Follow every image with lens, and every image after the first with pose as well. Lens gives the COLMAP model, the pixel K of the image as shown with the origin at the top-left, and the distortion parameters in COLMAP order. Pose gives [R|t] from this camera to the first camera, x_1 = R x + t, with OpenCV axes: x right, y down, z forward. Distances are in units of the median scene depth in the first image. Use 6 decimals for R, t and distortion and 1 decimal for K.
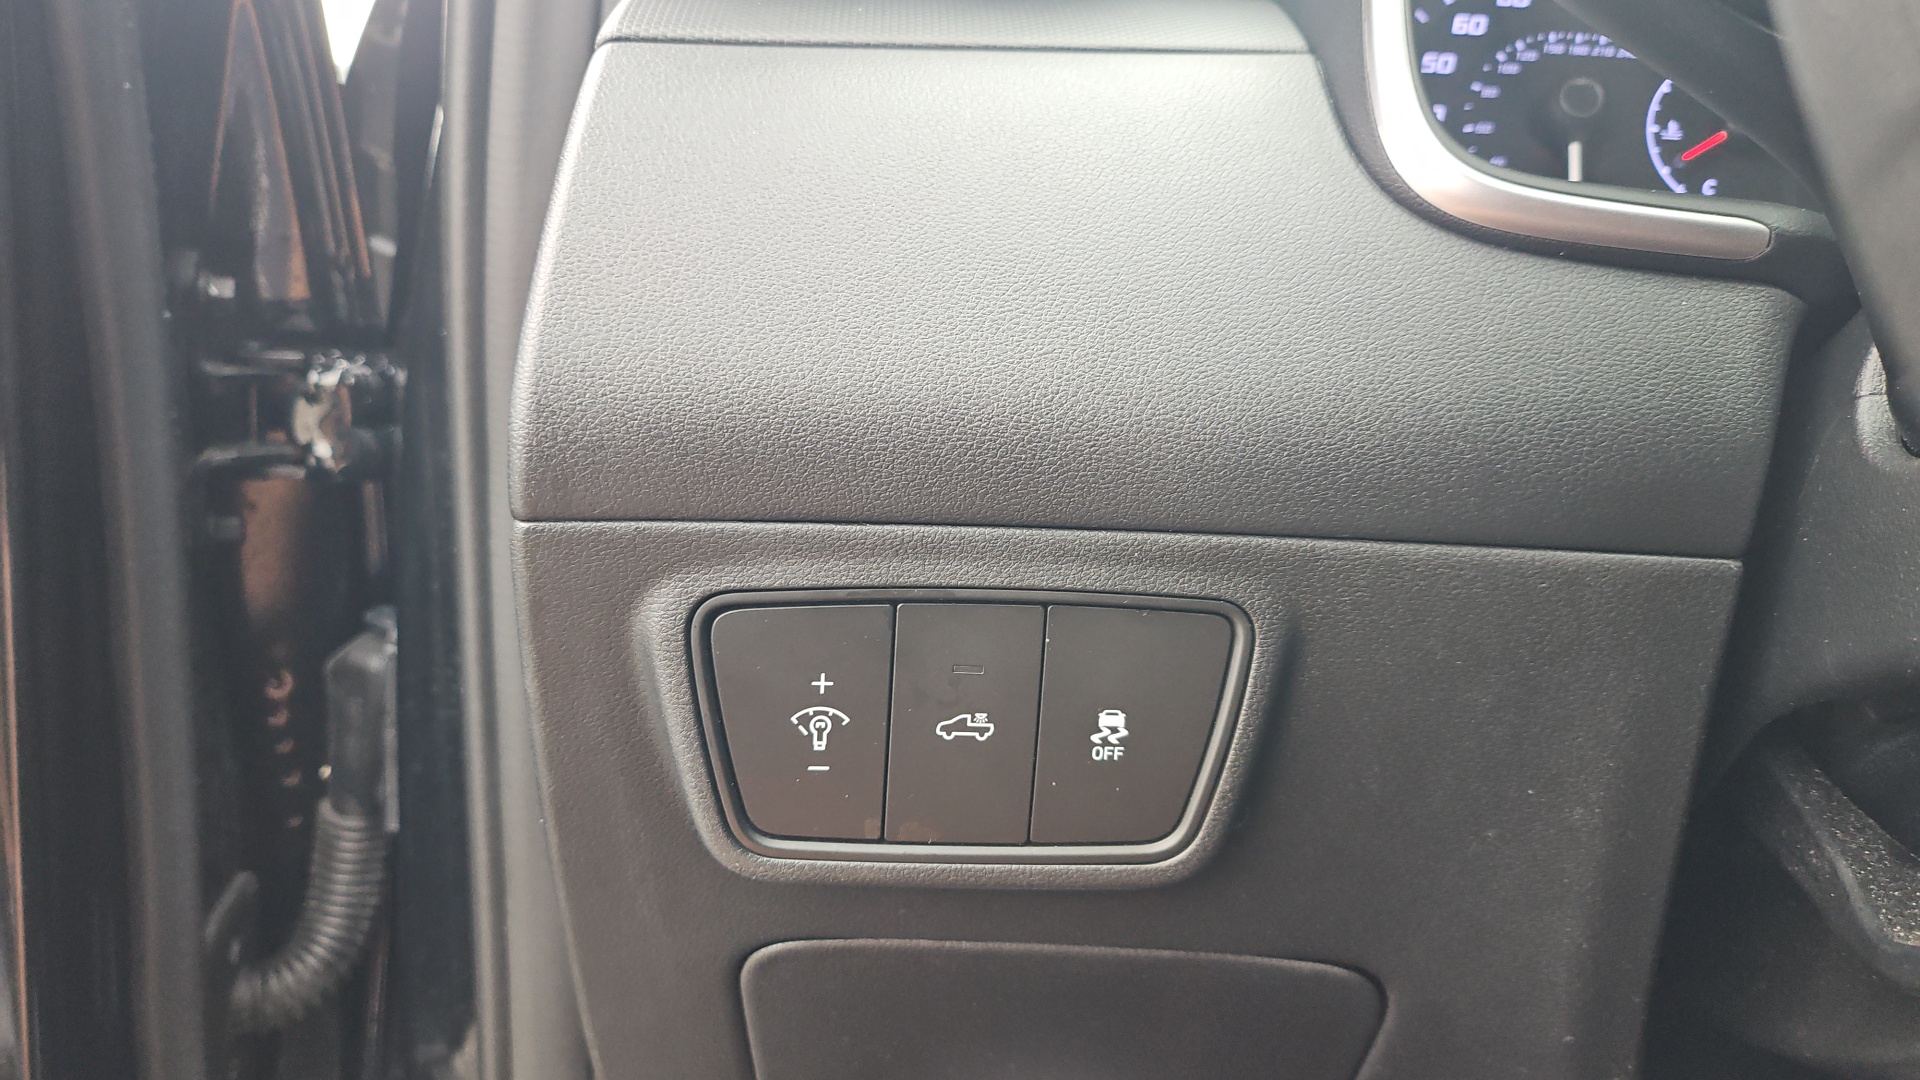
lens RADIAL K [[1336.7, 0, 960.0], [0, 1336.7, 540.0], [0, 0, 1]] dist [0.047037, -0.072282]
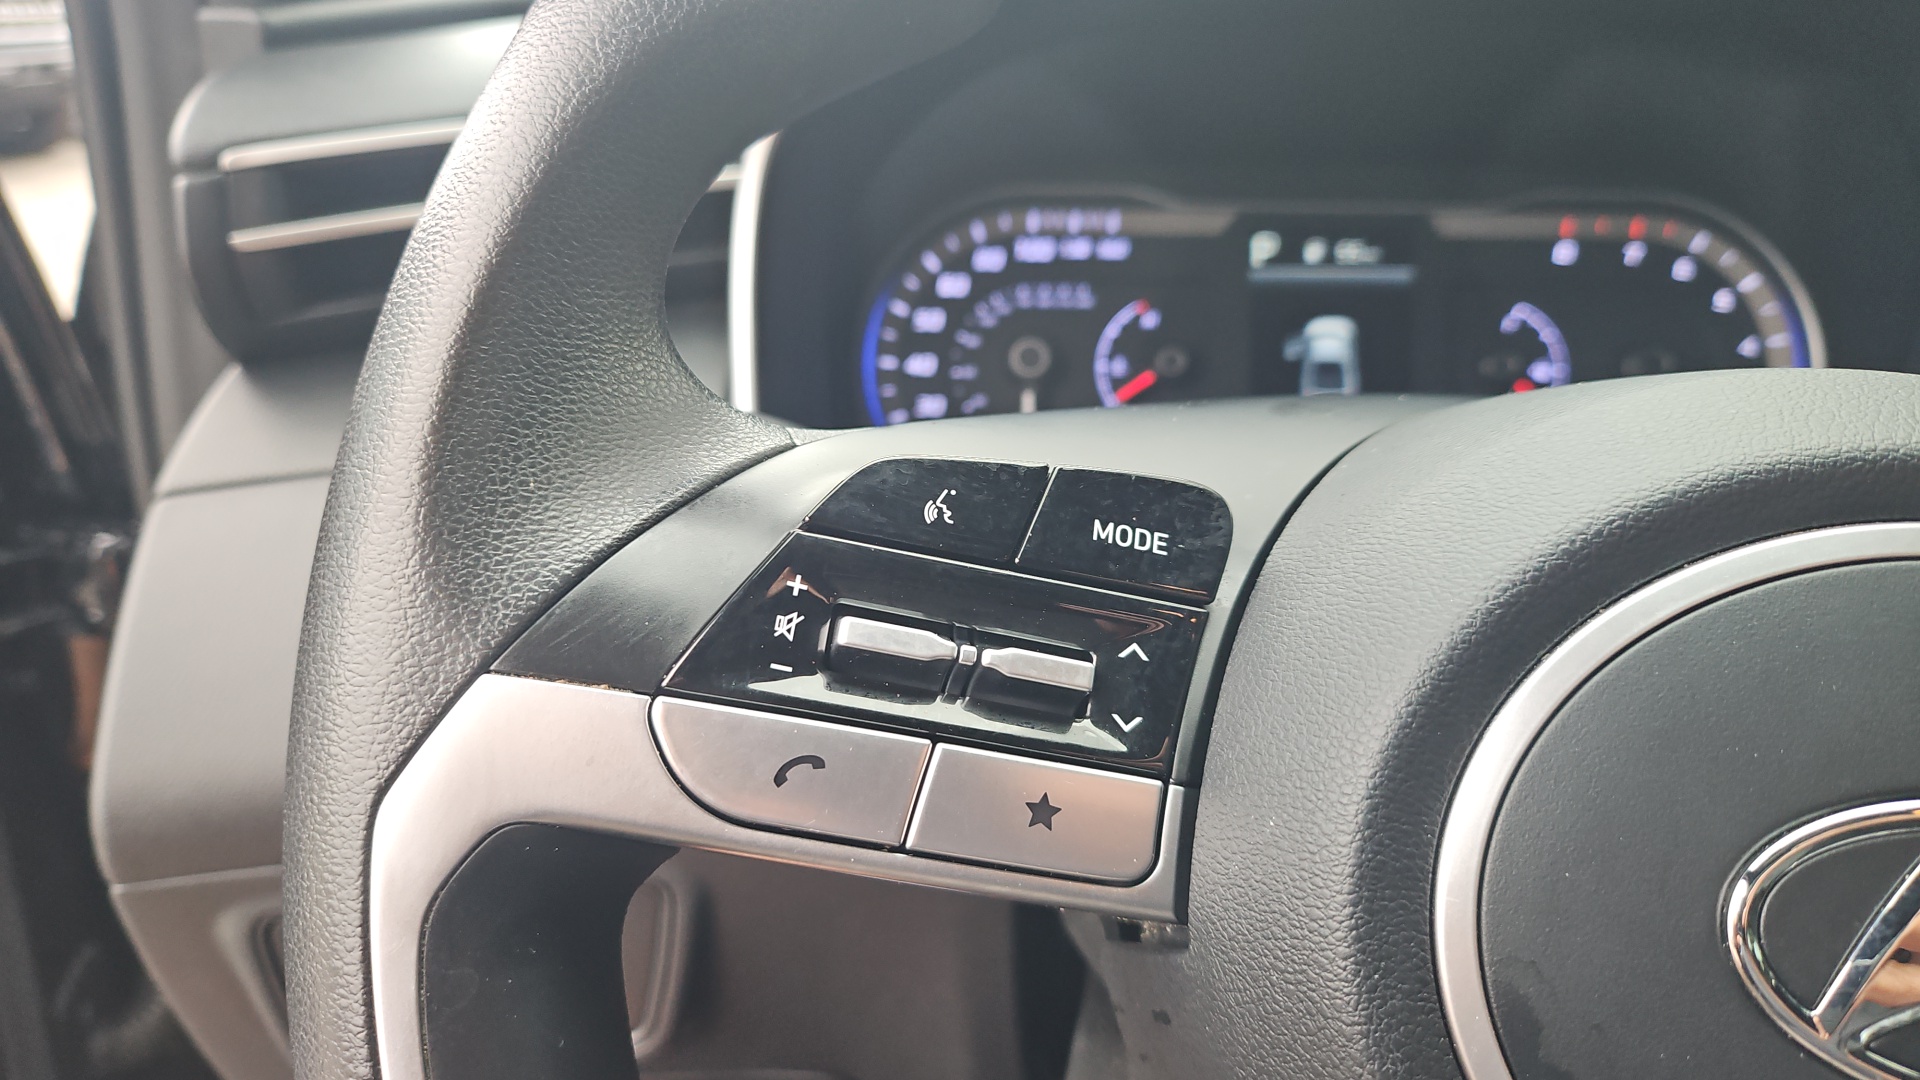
lens RADIAL K [[1336.7, 0, 960.0], [0, 1336.7, 540.0], [0, 0, 1]] dist [0.047037, -0.072282]
pose [[0.997570, -0.065085, 0.024876, 0.338091], [0.061367, 0.989779, 0.128729, -0.309243], [-0.033000, -0.126889, 0.991368, -0.236528]]
